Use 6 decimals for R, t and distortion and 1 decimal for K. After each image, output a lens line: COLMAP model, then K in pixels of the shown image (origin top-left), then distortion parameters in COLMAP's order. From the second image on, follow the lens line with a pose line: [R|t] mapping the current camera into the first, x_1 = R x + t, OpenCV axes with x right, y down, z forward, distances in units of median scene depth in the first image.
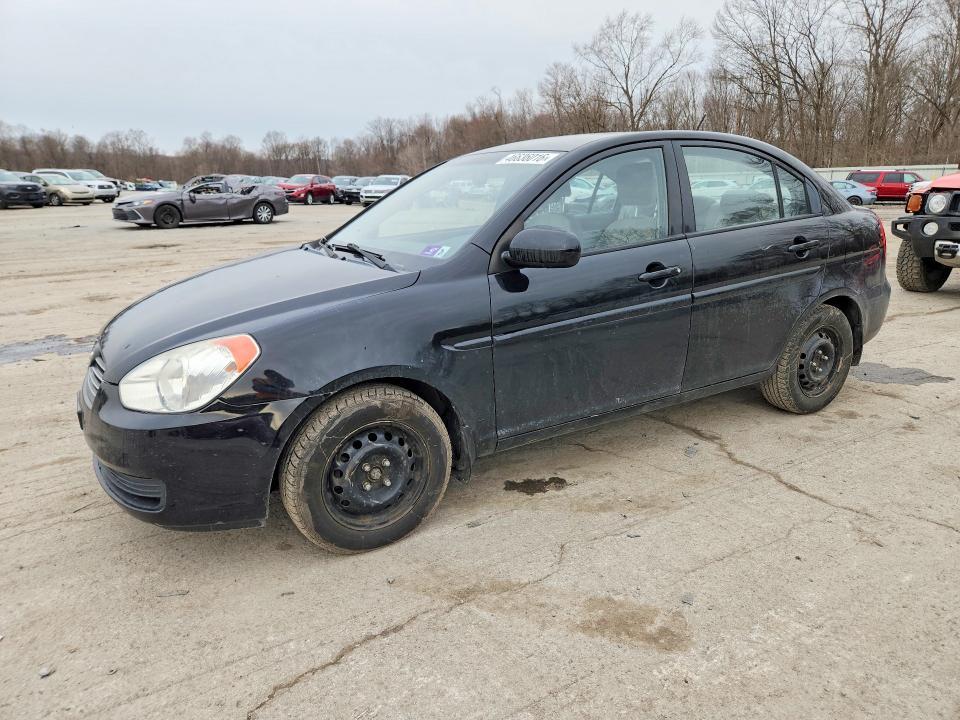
lens RADIAL K [[658.1, 0, 483.5], [0, 658.1, 359.1], [0, 0, 1]] dist [0.065911, -0.060258]
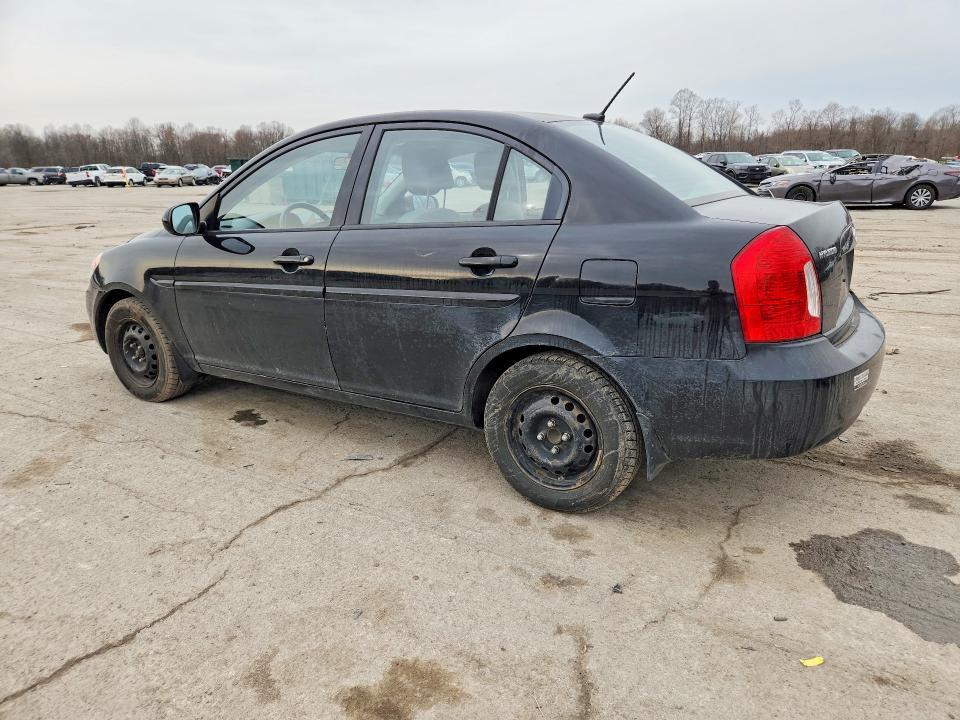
lens RADIAL K [[658.1, 0, 483.5], [0, 658.1, 359.1], [0, 0, 1]] dist [0.065911, -0.060258]
pose [[0.448891, 0.248517, -0.858333, 0.226231], [-0.223068, 0.961303, 0.161670, -0.036623], [0.865296, 0.118895, 0.486957, 0.131900]]
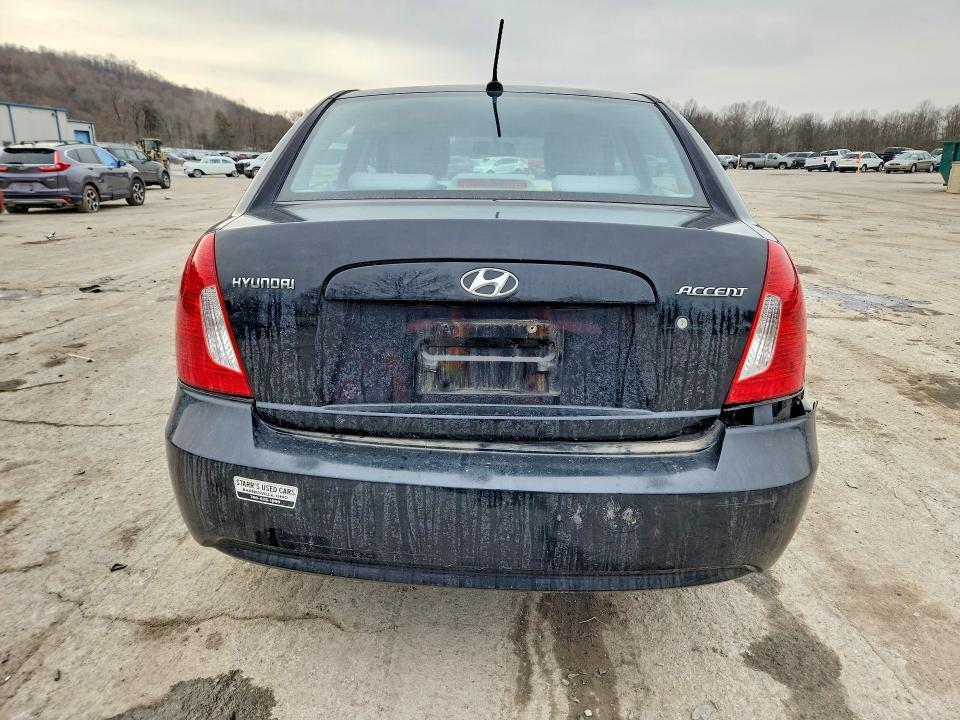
lens RADIAL K [[658.1, 0, 483.5], [0, 658.1, 359.1], [0, 0, 1]] dist [0.065911, -0.060258]
pose [[-0.562105, 0.245249, -0.789867, 0.191776], [-0.210388, 0.881208, 0.423332, -0.082292], [0.799859, 0.404136, -0.443734, 0.314977]]
